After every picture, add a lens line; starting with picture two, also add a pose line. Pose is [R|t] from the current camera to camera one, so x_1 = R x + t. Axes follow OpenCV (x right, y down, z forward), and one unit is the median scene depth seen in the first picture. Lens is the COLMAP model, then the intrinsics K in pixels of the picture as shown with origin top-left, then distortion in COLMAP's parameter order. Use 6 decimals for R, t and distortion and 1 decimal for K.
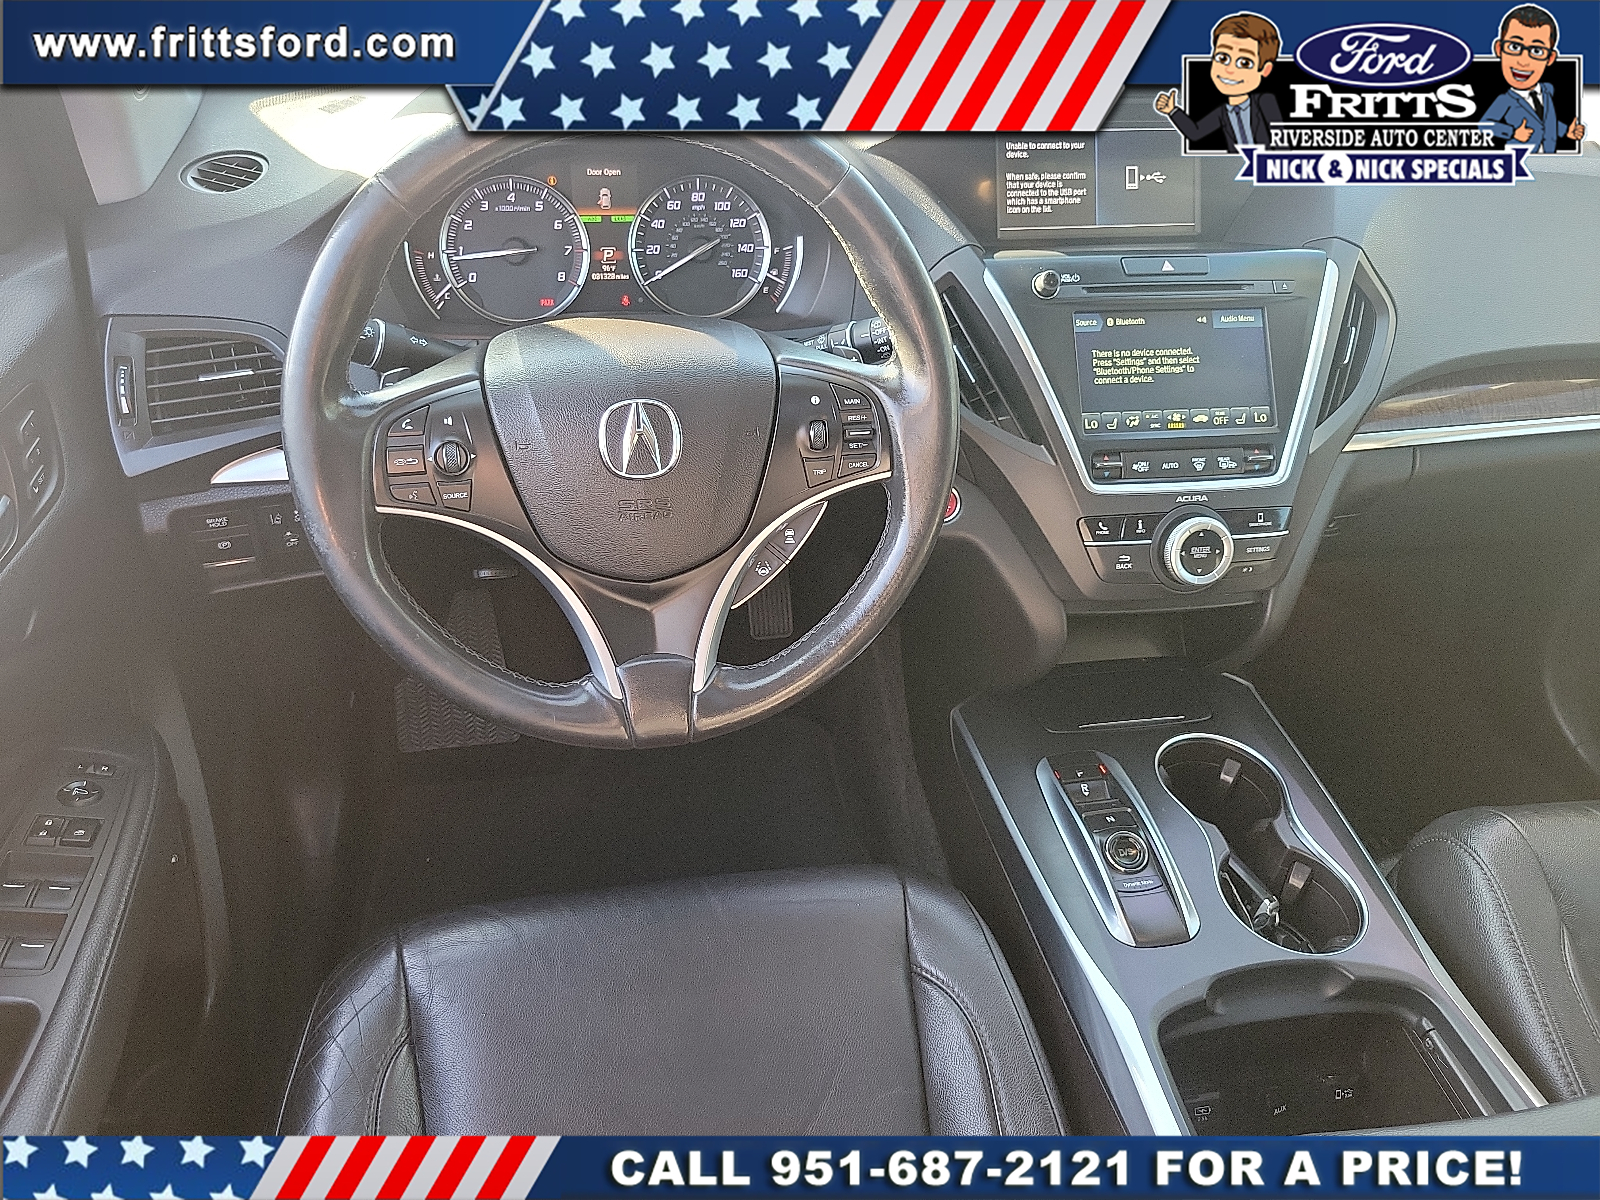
lens RADIAL K [[1202.9, 0, 797.3], [0, 1202.9, 629.7], [0, 0, 1]] dist [-0.001702, -0.007069]
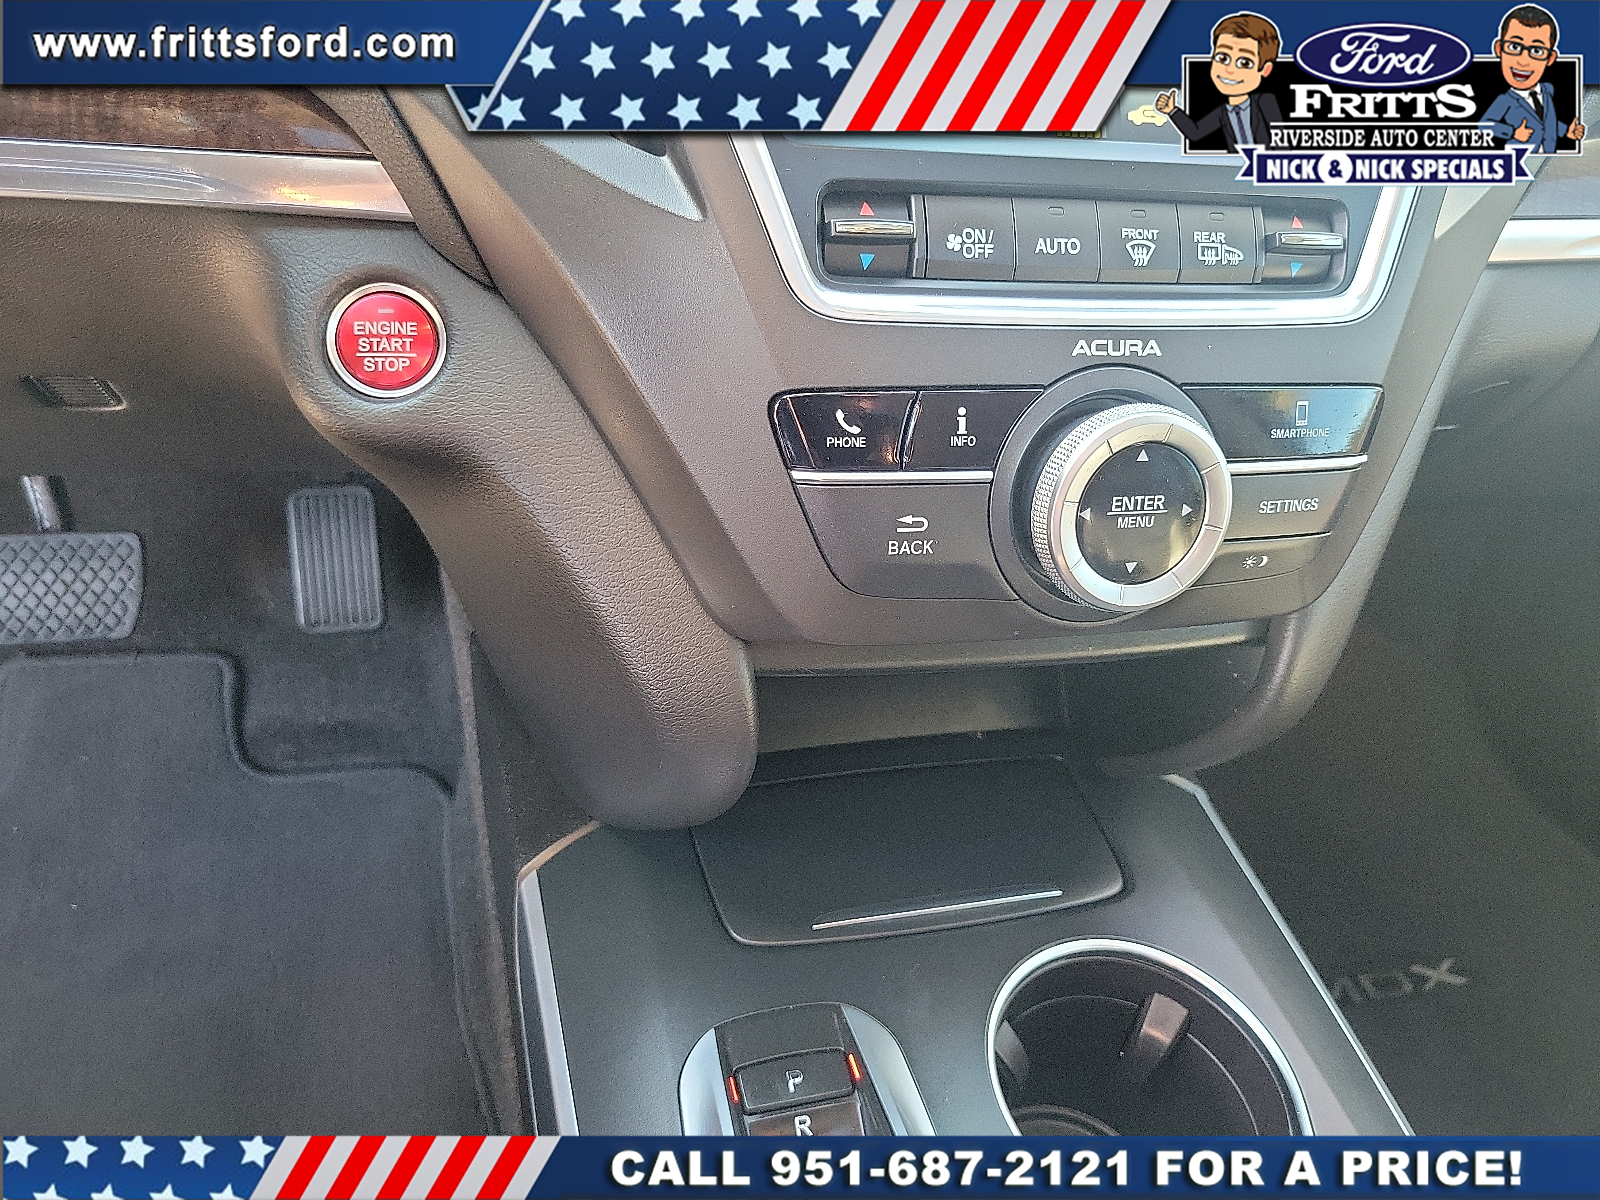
lens RADIAL K [[1202.9, 0, 797.3], [0, 1202.9, 629.7], [0, 0, 1]] dist [-0.001702, -0.007069]
pose [[0.993082, 0.017042, 0.116181, 0.202470], [-0.026566, 0.996366, 0.080932, -0.055781], [-0.114379, -0.083458, 0.989925, 0.672341]]
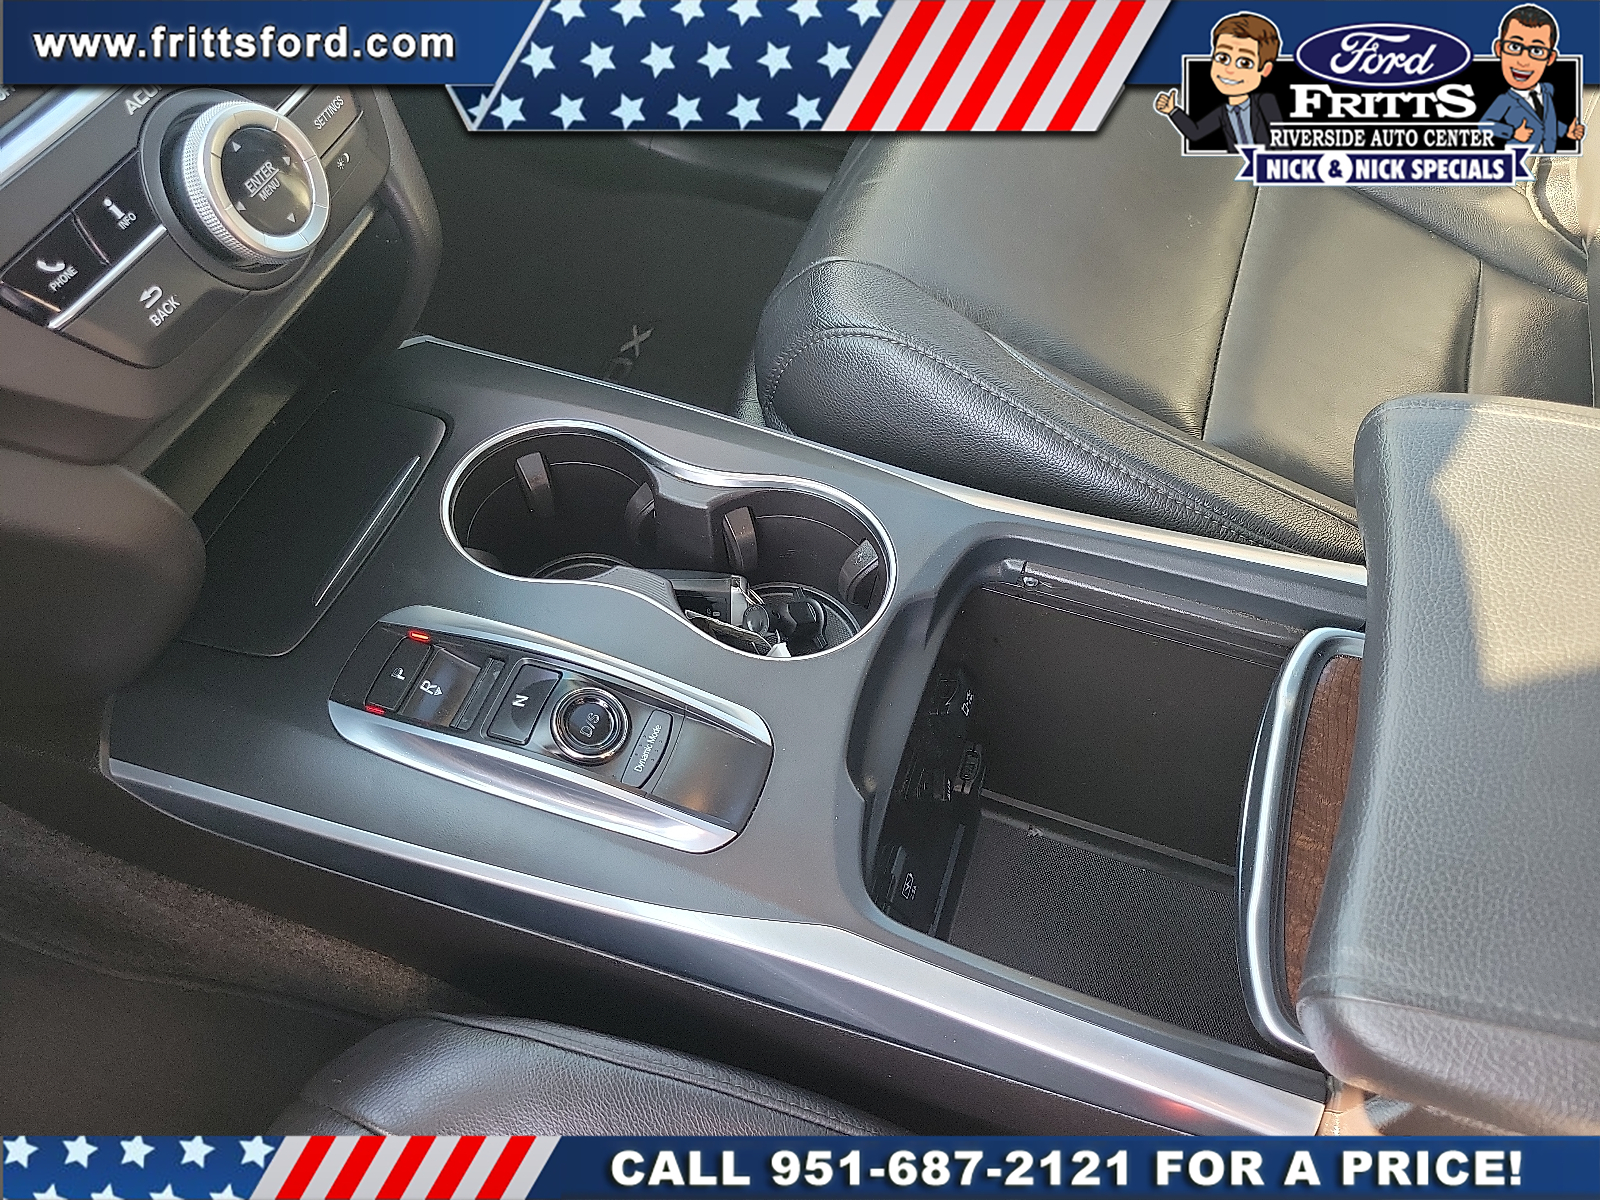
lens RADIAL K [[1202.9, 0, 797.3], [0, 1202.9, 629.7], [0, 0, 1]] dist [-0.001702, -0.007069]
pose [[0.472739, -0.744183, 0.471921, 0.087415], [0.536227, 0.667914, 0.516092, -0.077033], [-0.699270, 0.009081, 0.714800, 0.525634]]
